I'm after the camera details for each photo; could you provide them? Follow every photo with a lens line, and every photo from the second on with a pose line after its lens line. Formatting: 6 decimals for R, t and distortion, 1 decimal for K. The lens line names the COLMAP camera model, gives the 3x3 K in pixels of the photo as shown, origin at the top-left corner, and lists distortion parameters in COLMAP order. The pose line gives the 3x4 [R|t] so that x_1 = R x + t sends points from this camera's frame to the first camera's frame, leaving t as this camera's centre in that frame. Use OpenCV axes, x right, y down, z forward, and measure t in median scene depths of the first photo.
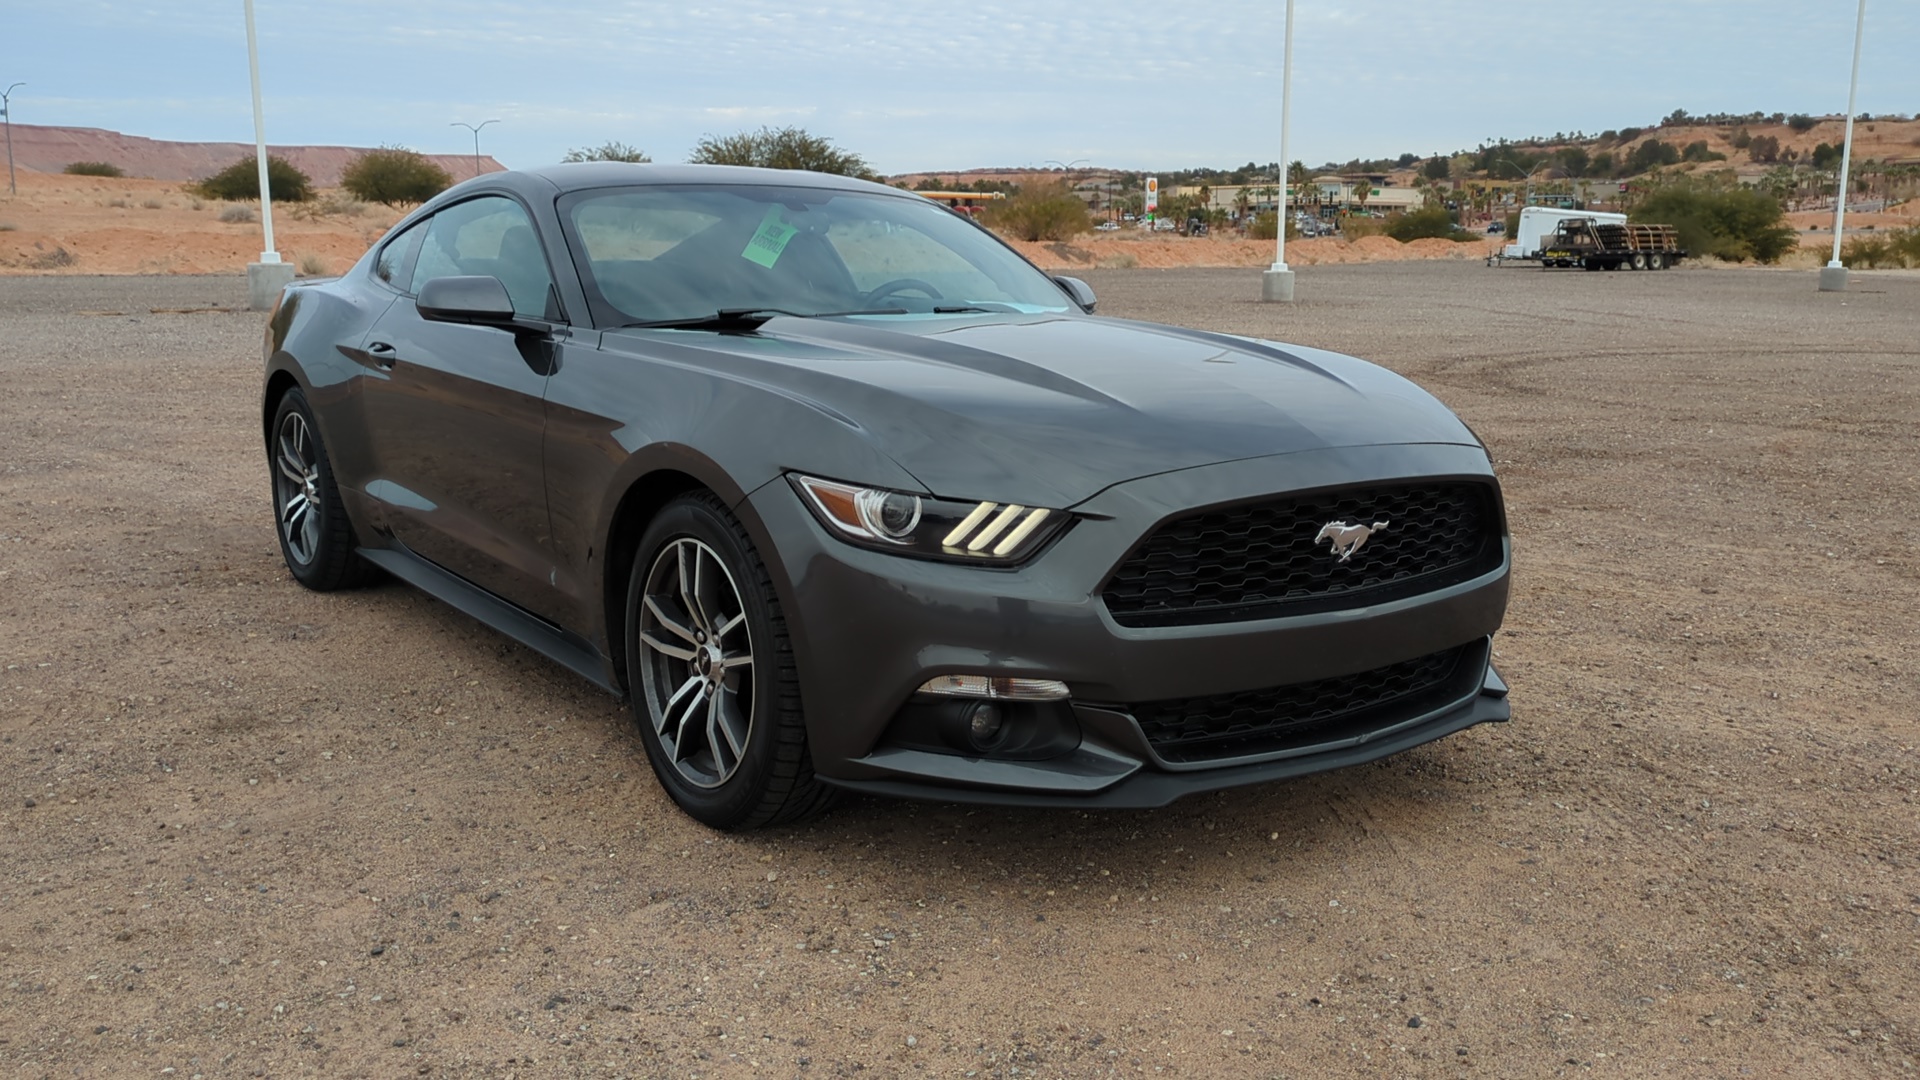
lens RADIAL K [[1642.9, 0, 969.8], [0, 1642.9, 543.9], [0, 0, 1]] dist [0.074600, -0.089790]
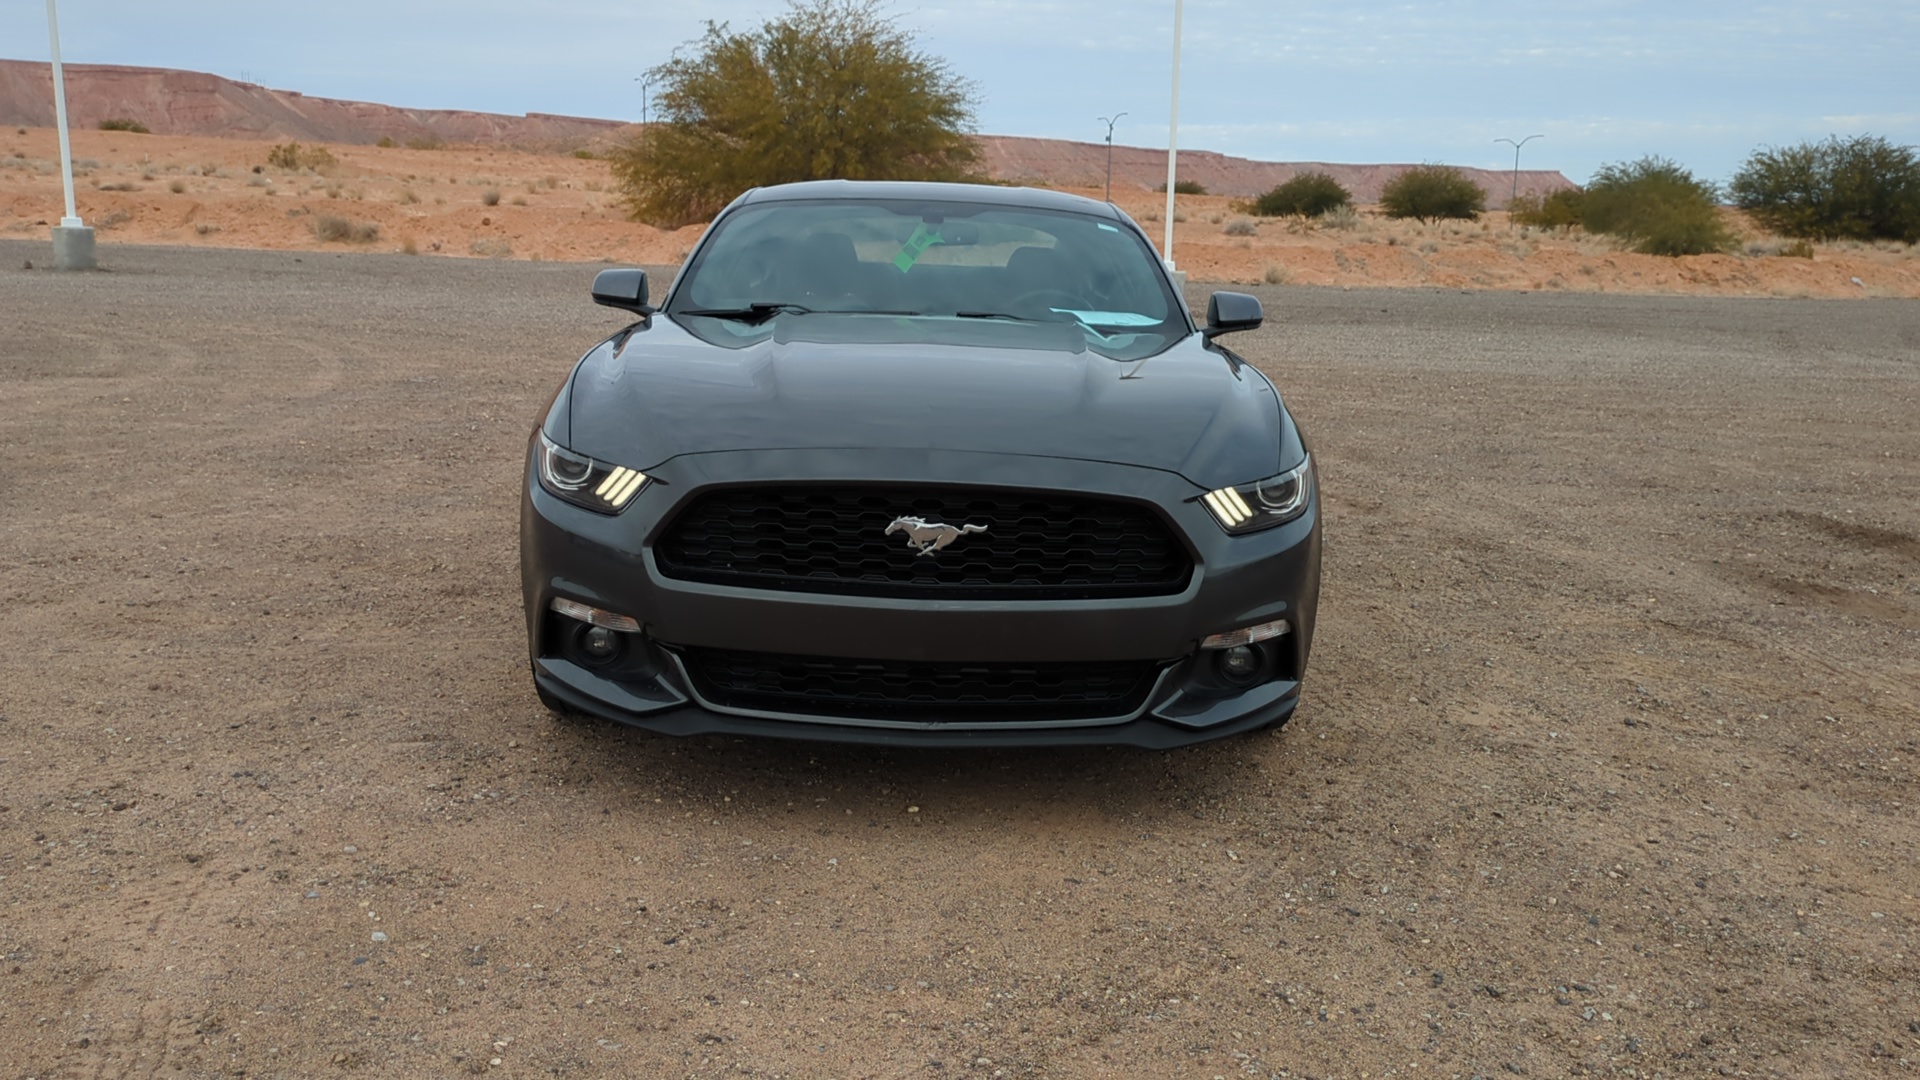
lens RADIAL K [[1642.9, 0, 969.8], [0, 1642.9, 543.9], [0, 0, 1]] dist [0.074600, -0.089790]
pose [[0.823031, 0.122761, -0.554571, 0.830305], [-0.127710, 0.991360, 0.029916, -0.032316], [0.553452, 0.046203, 0.831598, 0.131420]]
